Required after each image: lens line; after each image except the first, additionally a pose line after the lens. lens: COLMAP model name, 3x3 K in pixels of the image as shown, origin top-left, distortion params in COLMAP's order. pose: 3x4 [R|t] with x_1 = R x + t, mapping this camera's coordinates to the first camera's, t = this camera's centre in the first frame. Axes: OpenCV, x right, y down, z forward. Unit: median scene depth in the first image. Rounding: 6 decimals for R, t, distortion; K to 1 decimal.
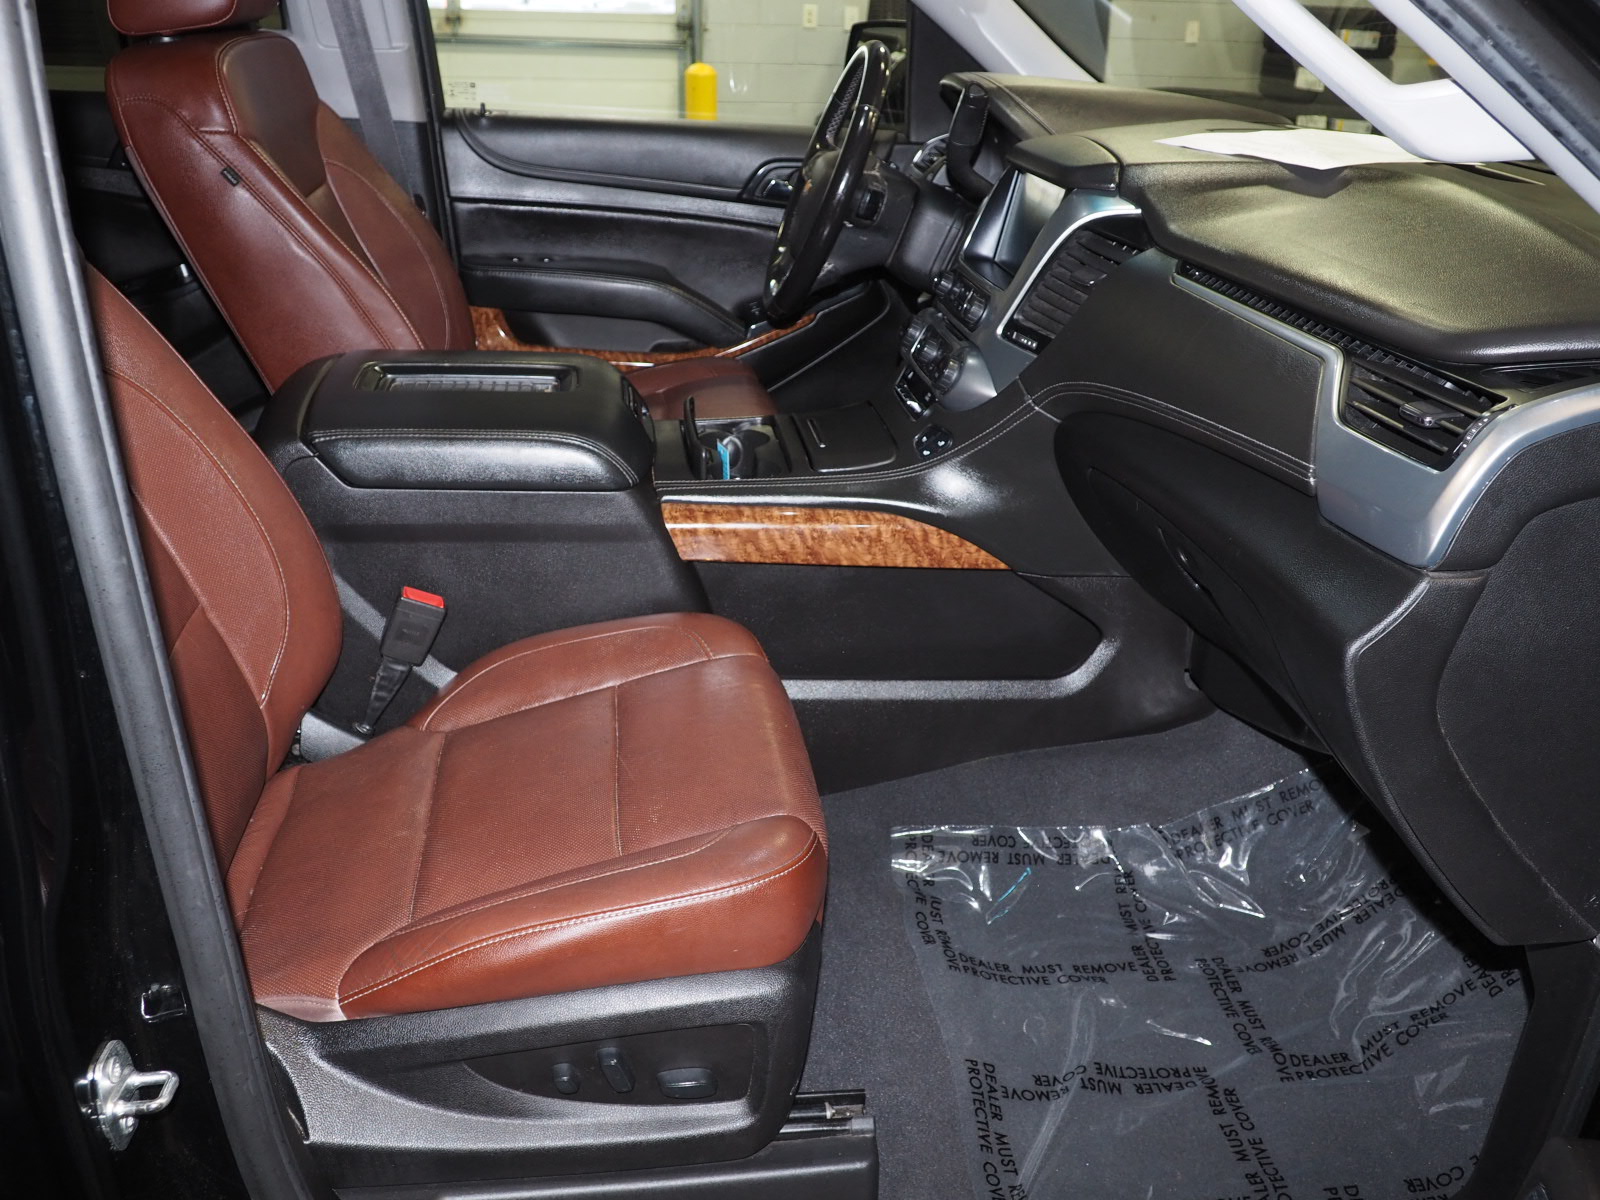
lens RADIAL K [[1467.1, 0, 800.0], [0, 1467.1, 600.0], [0, 0, 1]] dist [-0.006831, -0.007369]
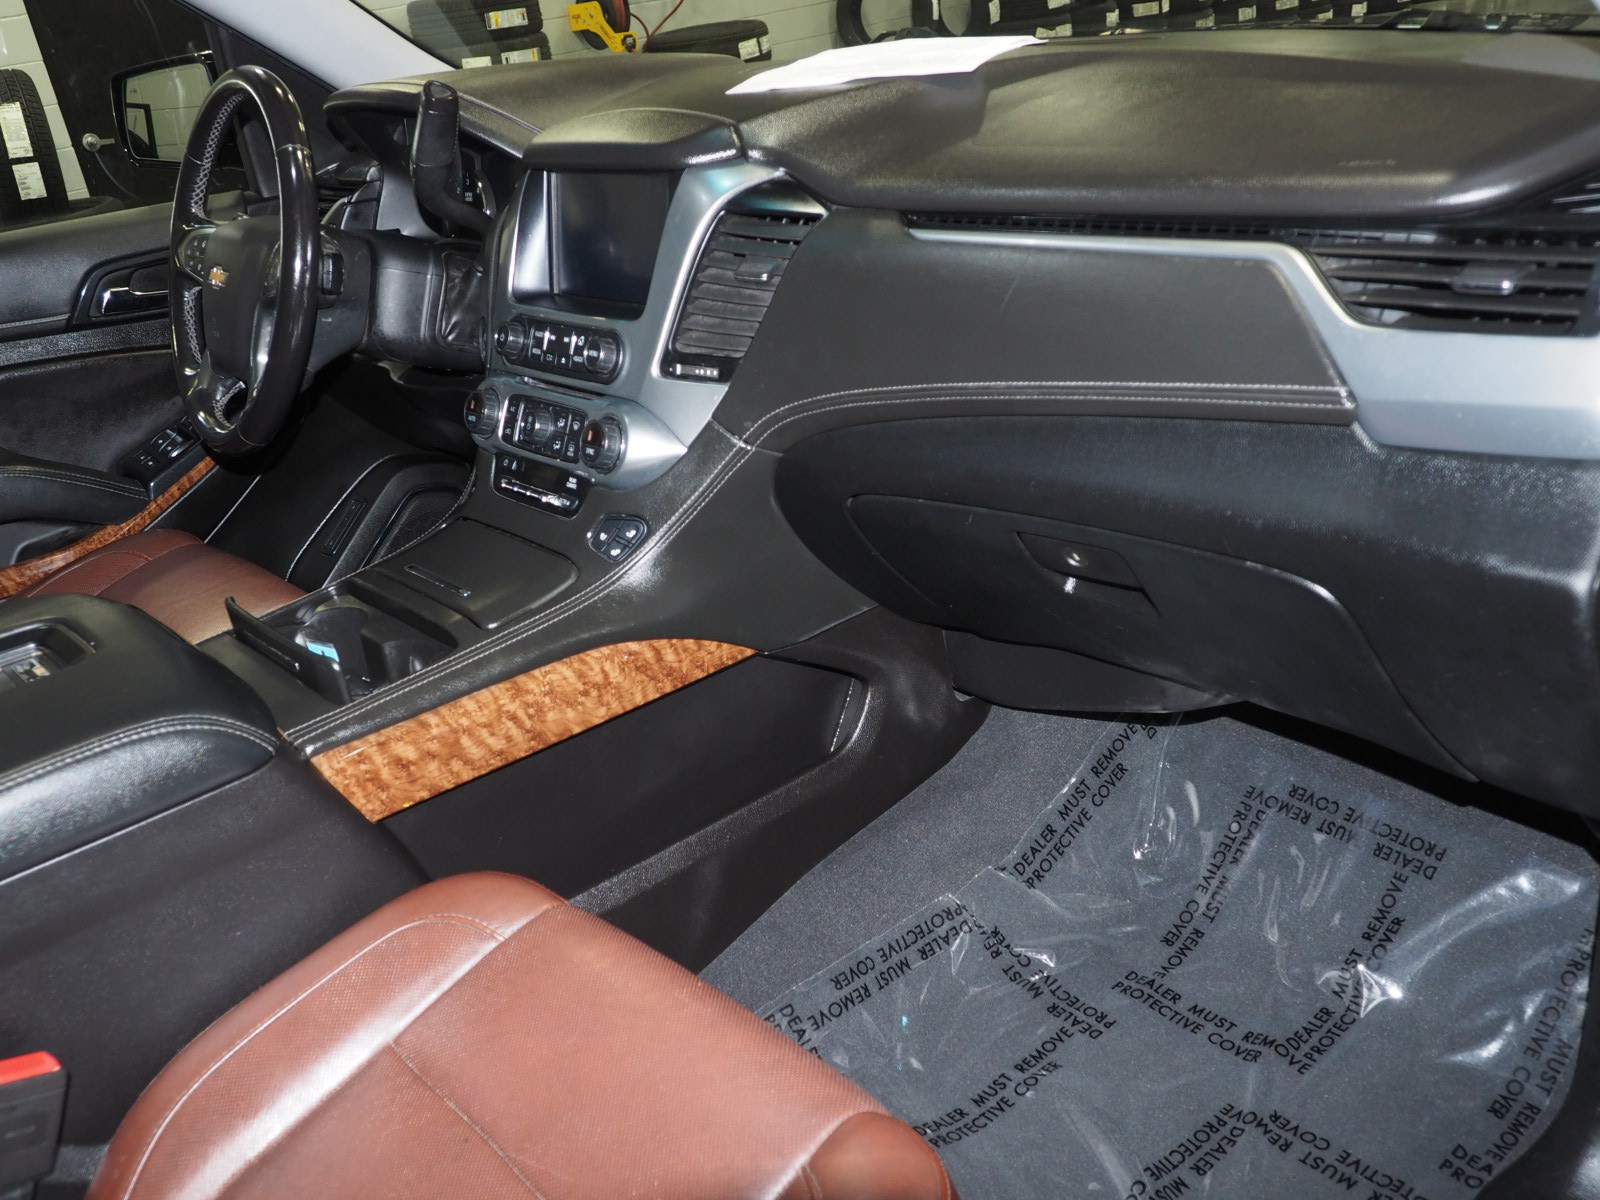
lens RADIAL K [[1467.1, 0, 800.0], [0, 1467.1, 600.0], [0, 0, 1]] dist [-0.006831, -0.007369]
pose [[0.814334, -0.364016, 0.452053, -0.187482], [0.369400, 0.925814, 0.080070, -0.103549], [-0.447664, 0.101784, 0.888390, 0.291690]]
